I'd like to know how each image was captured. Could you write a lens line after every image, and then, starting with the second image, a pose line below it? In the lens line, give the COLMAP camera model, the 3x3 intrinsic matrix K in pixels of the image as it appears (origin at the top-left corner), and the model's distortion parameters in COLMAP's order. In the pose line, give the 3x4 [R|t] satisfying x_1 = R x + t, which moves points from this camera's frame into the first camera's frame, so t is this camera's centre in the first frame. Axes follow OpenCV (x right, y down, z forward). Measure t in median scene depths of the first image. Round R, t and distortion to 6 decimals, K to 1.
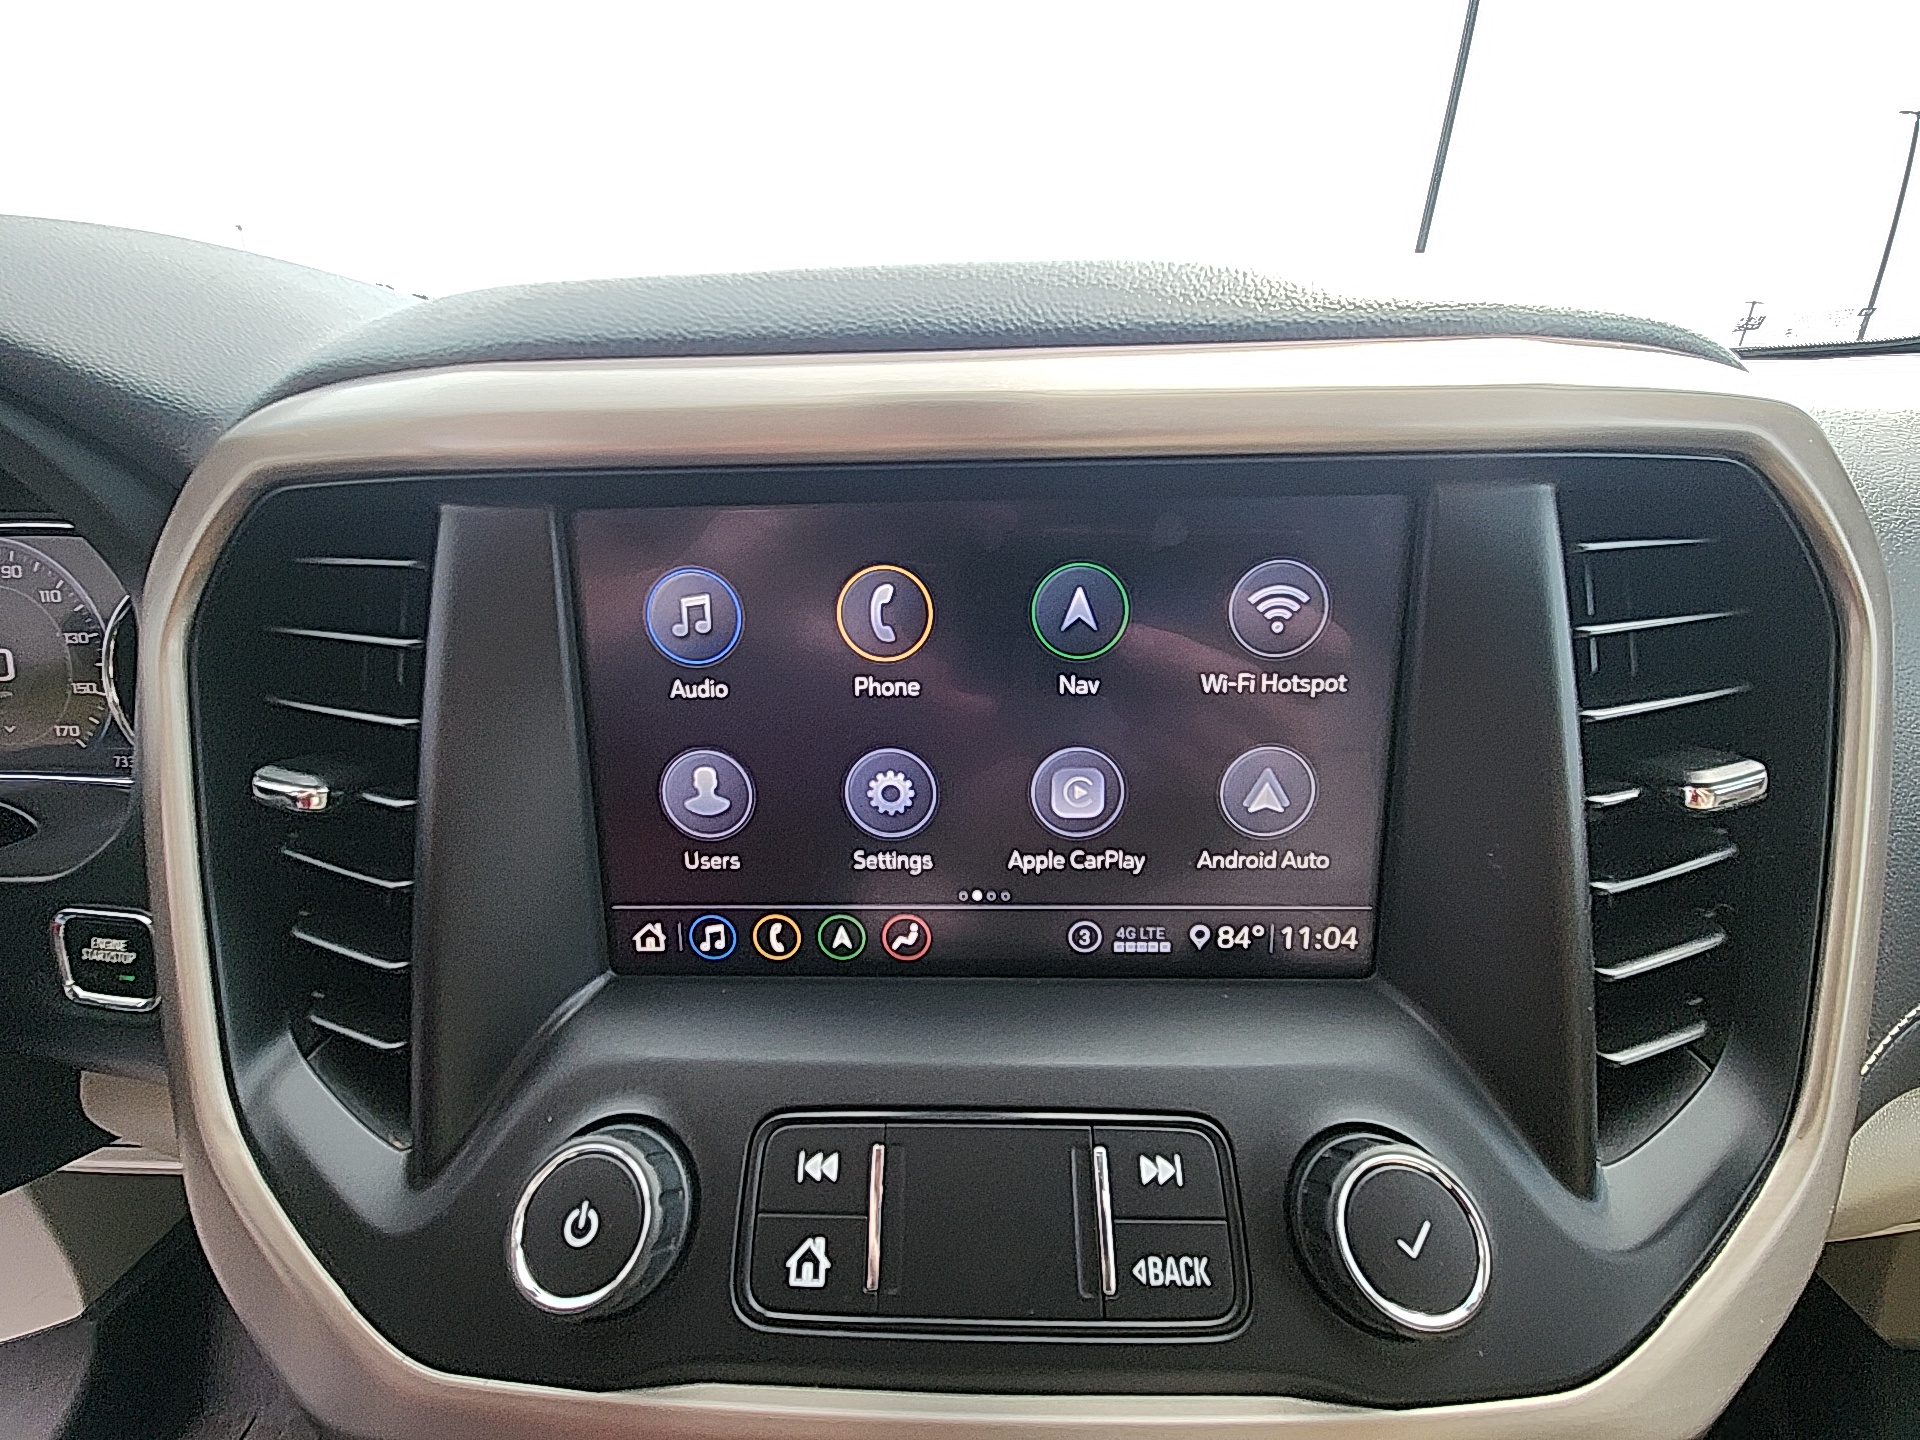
lens RADIAL K [[778.2, 0, 959.0], [0, 778.2, 707.0], [0, 0, 1]] dist [0.018084, -0.015752]
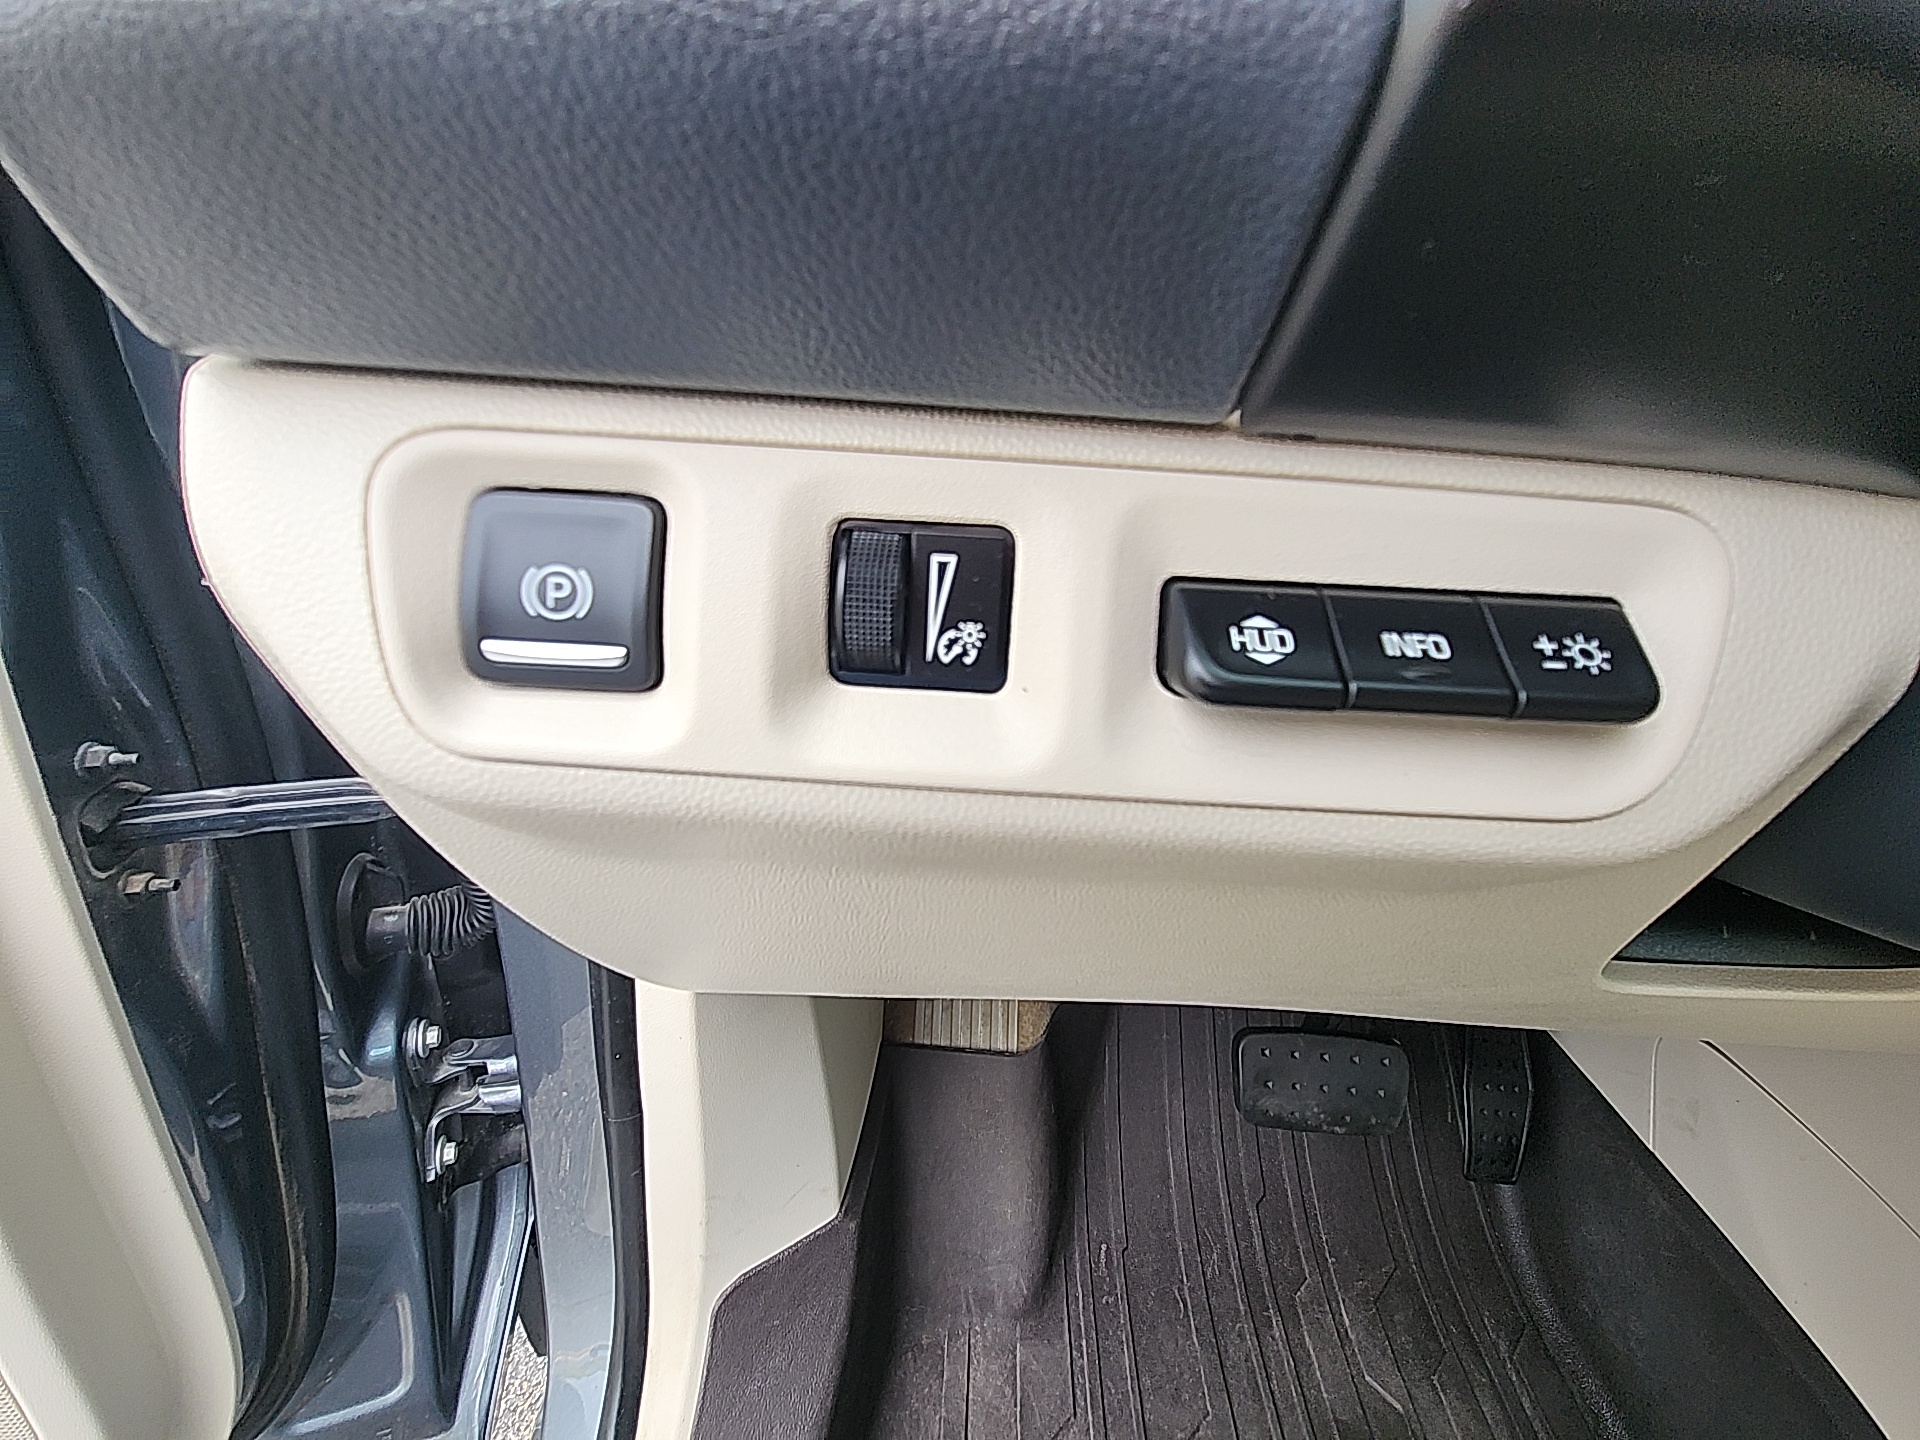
lens RADIAL K [[762.2, 0, 961.8], [0, 762.2, 703.3], [0, 0, 1]] dist [0.027586, -0.019575]
pose [[0.997481, 0.070508, 0.007712, -3.532298], [-0.070904, 0.994082, 0.082297, 0.791939], [-0.001864, -0.082636, 0.996578, 0.975360]]
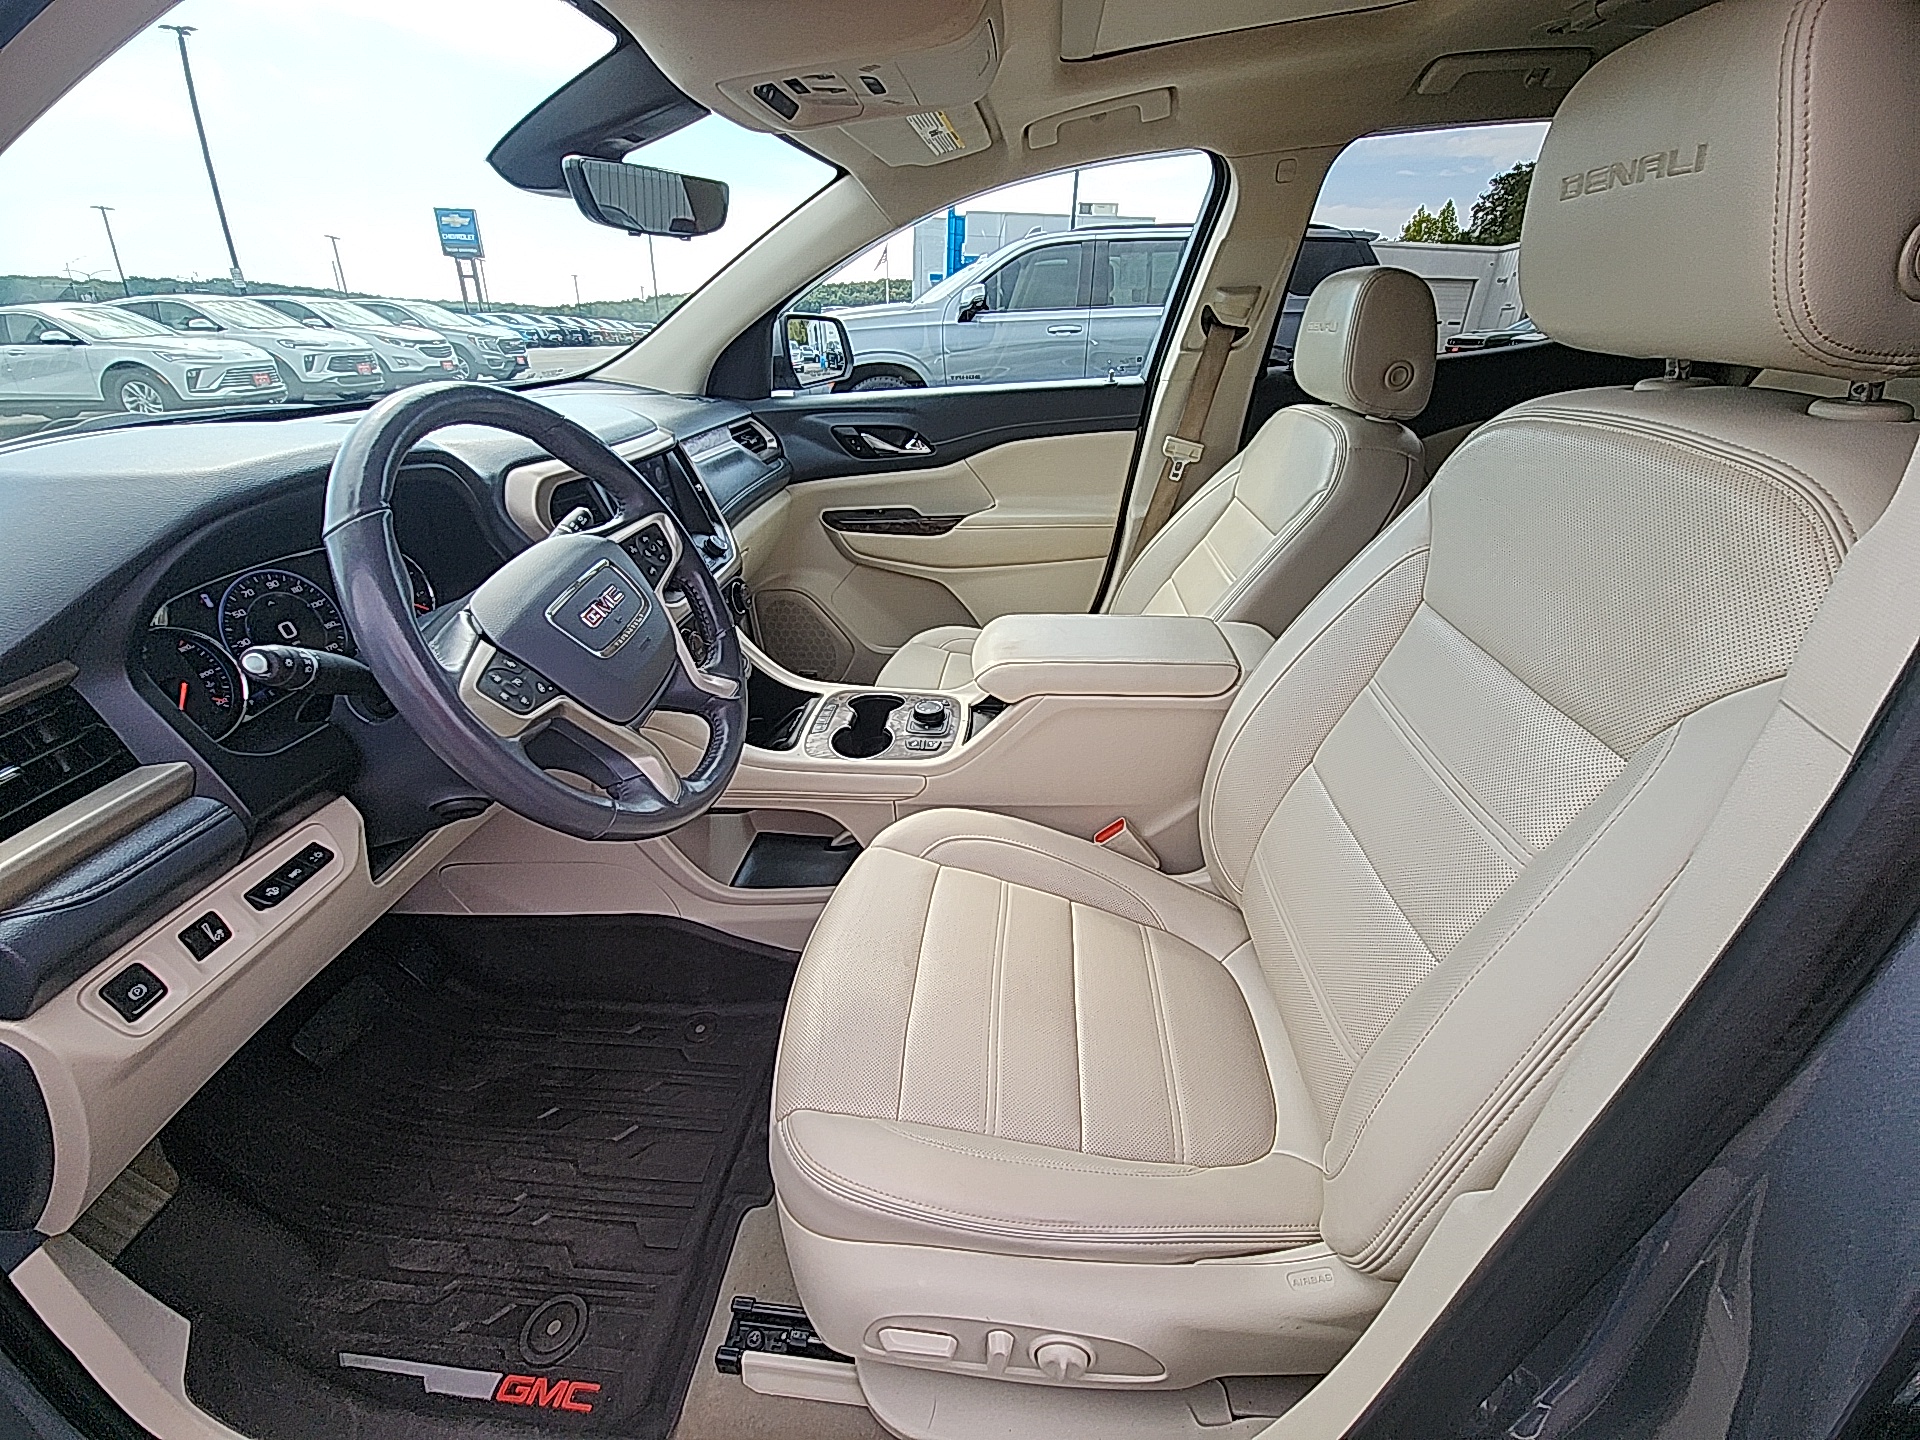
lens RADIAL K [[766.5, 0, 943.1], [0, 766.5, 707.8], [0, 0, 1]] dist [0.017467, -0.006604]
pose [[0.073757, -0.439618, 0.895151, -5.600833], [0.345049, 0.853408, 0.390686, -0.148344], [-0.935682, 0.280055, 0.214635, -1.901306]]
